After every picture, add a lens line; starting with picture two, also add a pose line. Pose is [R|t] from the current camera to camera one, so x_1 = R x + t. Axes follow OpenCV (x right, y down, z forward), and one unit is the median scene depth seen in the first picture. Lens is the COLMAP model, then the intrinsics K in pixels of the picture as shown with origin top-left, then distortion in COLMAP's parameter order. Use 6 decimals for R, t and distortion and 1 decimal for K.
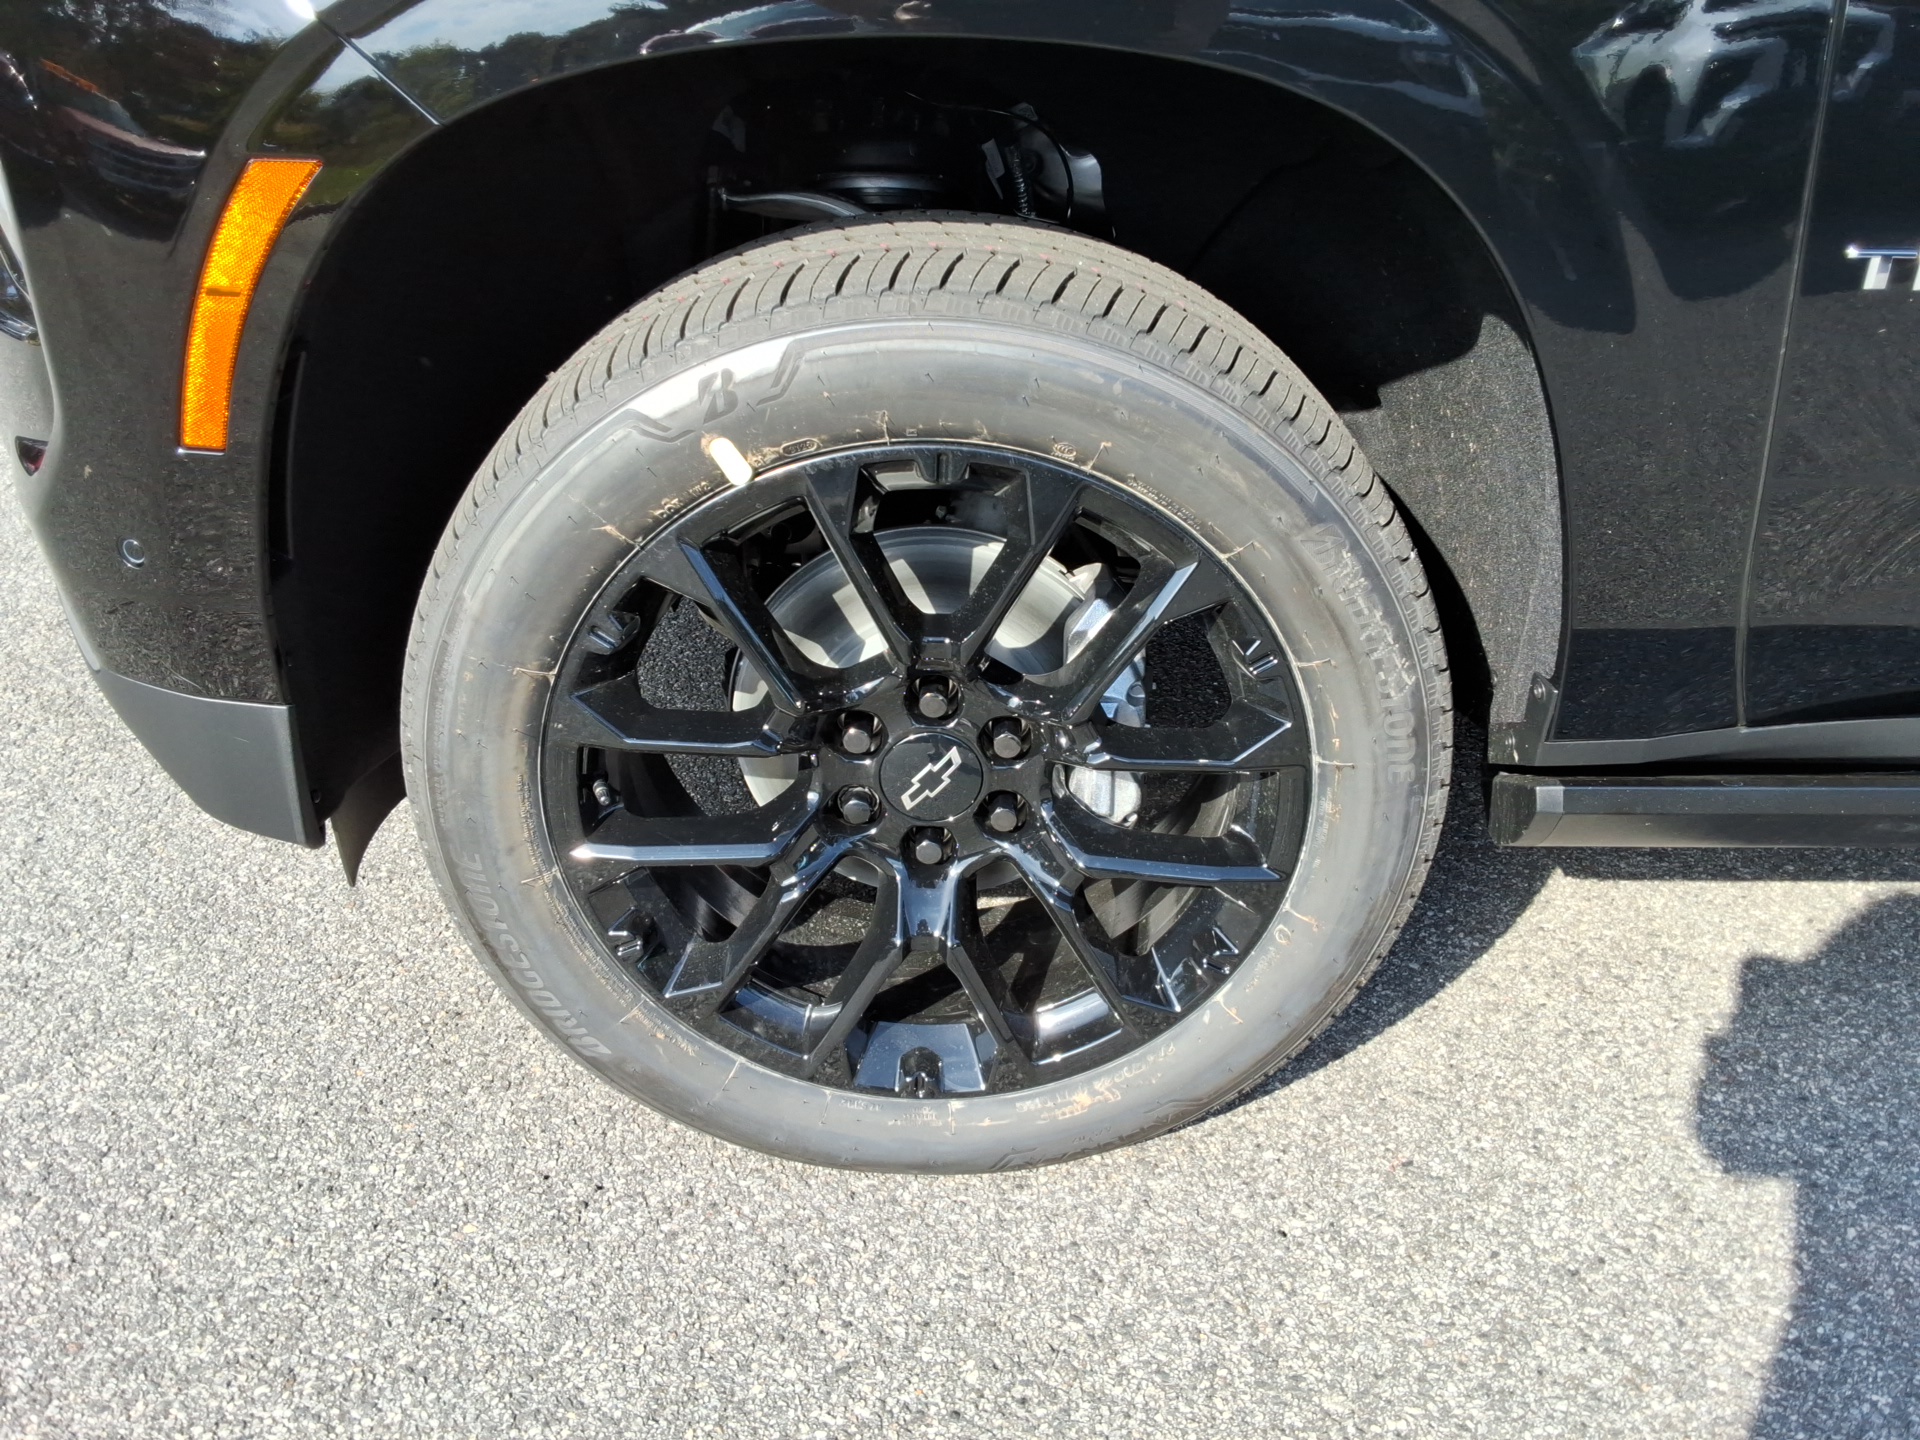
lens RADIAL K [[1555.8, 0, 964.6], [0, 1555.8, 722.1], [0, 0, 1]] dist [0.102404, -0.188703]
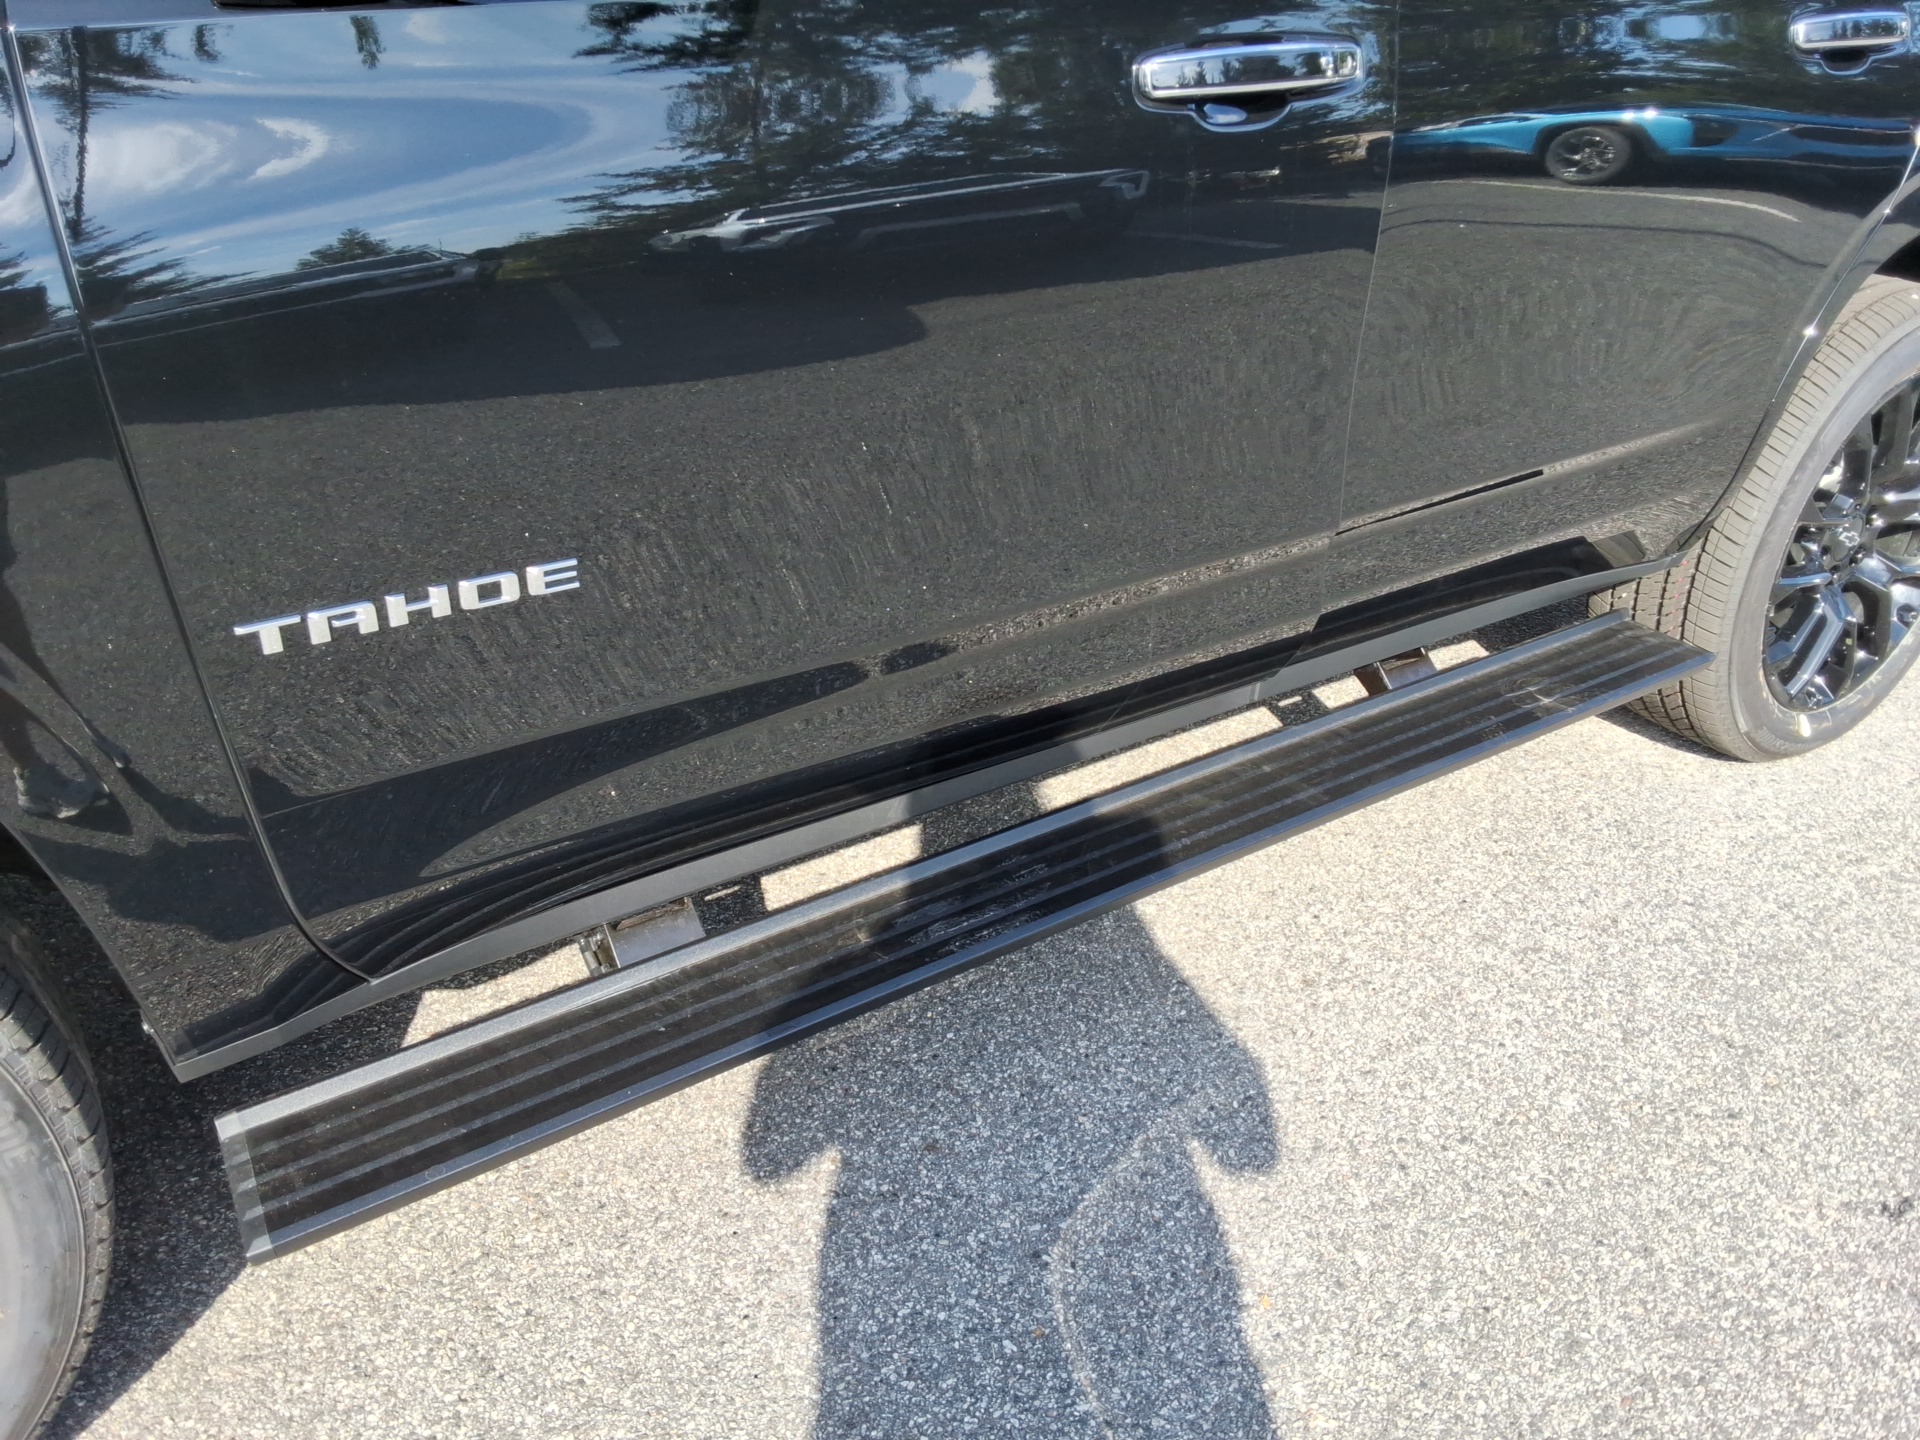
lens RADIAL K [[1495.3, 0, 950.2], [0, 1495.3, 715.1], [0, 0, 1]] dist [0.107936, -0.141582]
pose [[0.842694, -0.255552, 0.473878, 0.362480], [0.255533, 0.964562, 0.065753, -0.141189], [-0.473888, 0.065682, 0.878132, -0.157837]]
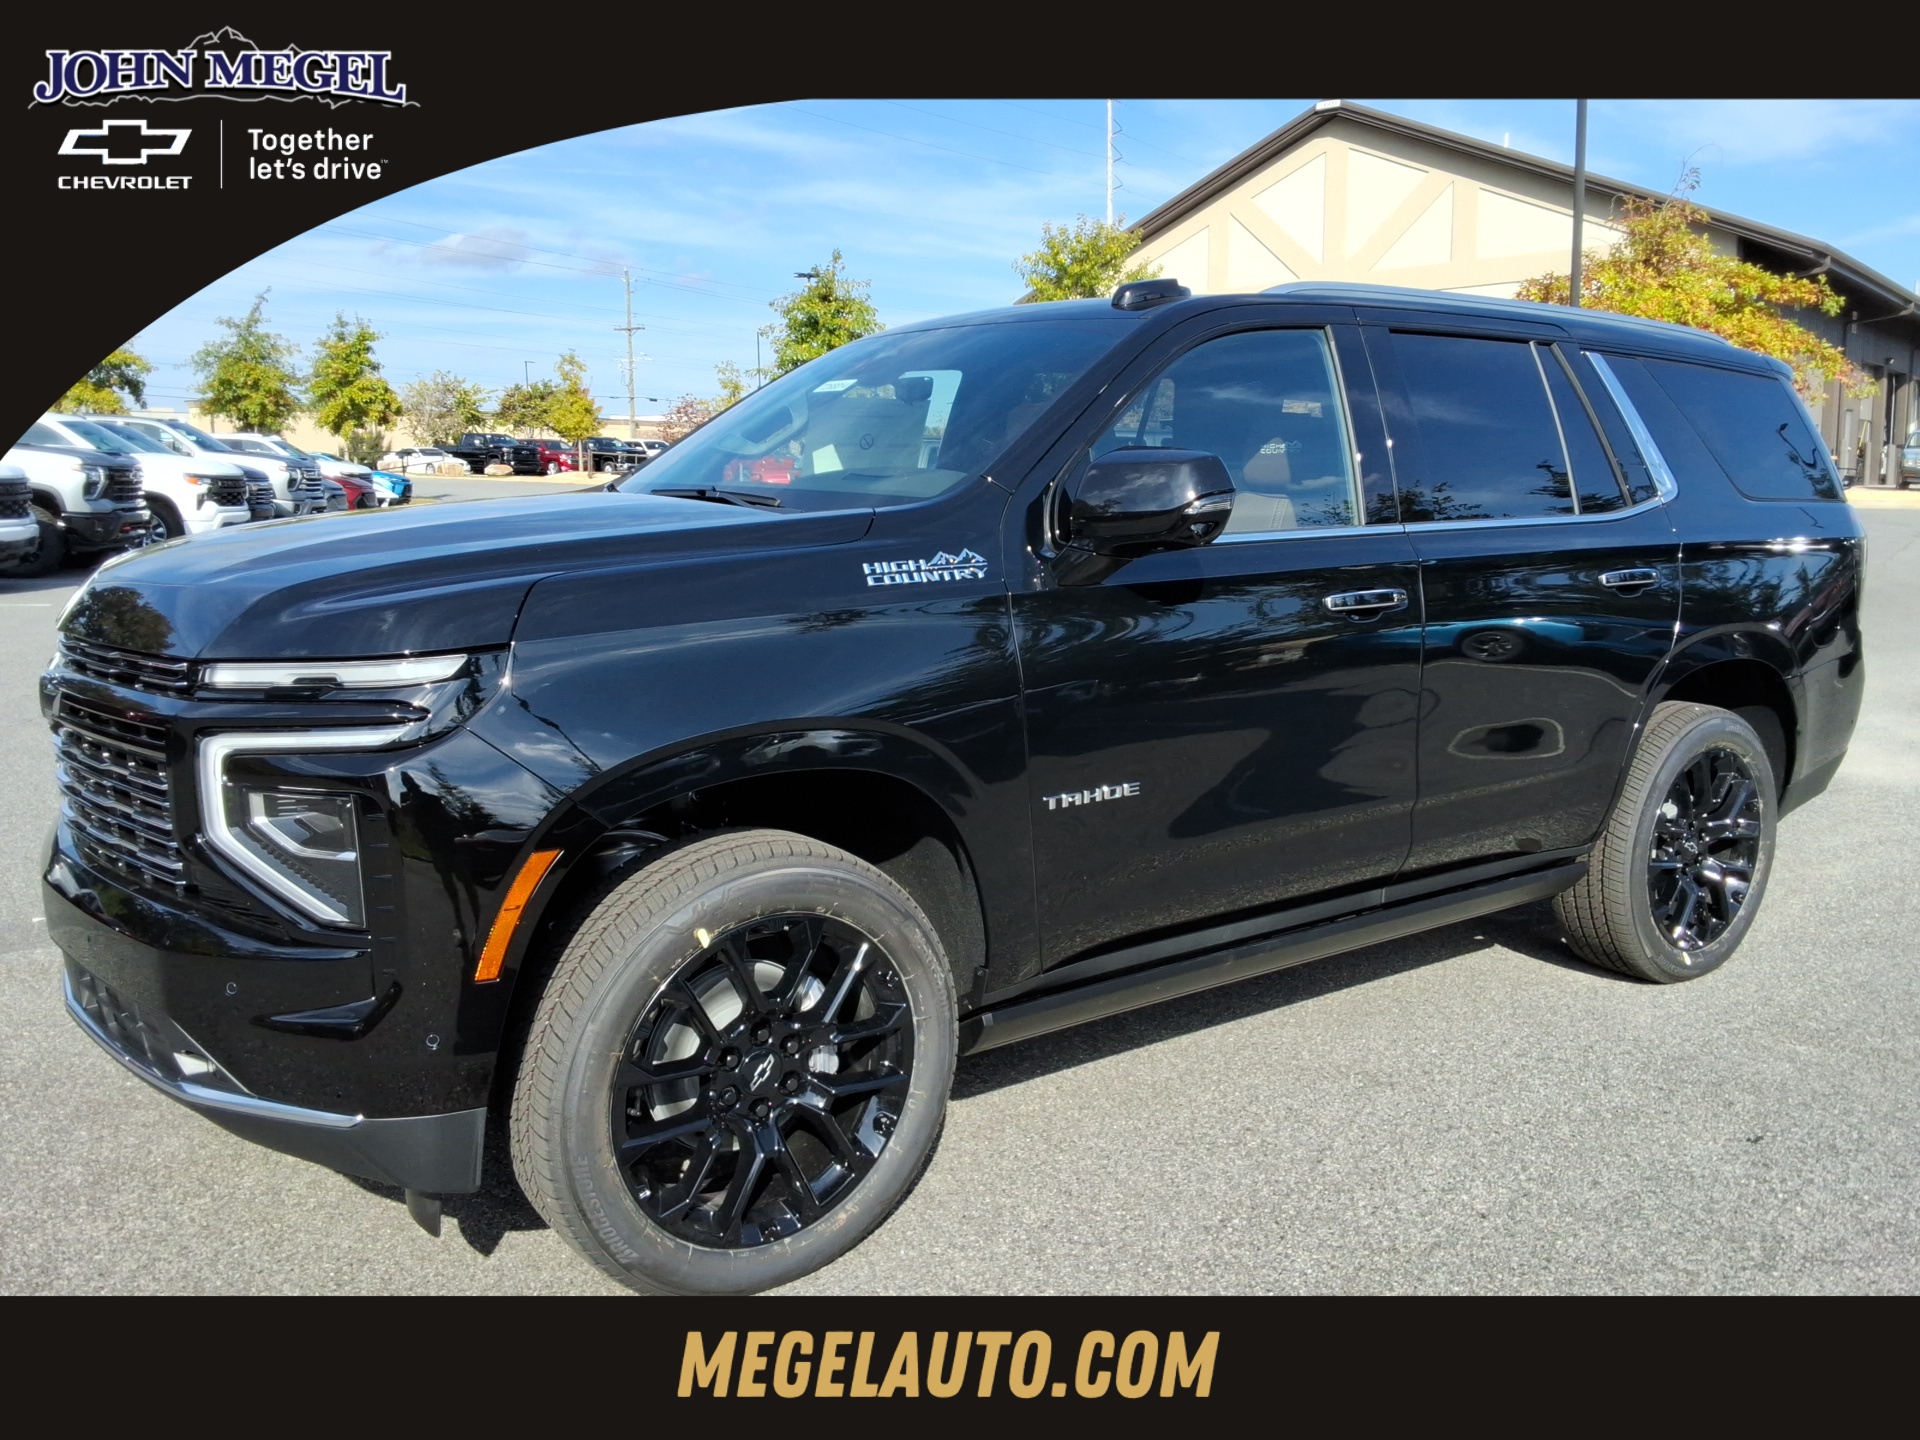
lens RADIAL K [[1556.2, 0, 956.8], [0, 1556.2, 707.3], [0, 0, 1]] dist [0.137361, -0.192212]
pose [[0.811067, -0.102065, 0.575980, -1.011842], [0.285387, 0.928564, -0.237326, 0.160505], [-0.510611, 0.356865, 0.782256, -1.046228]]
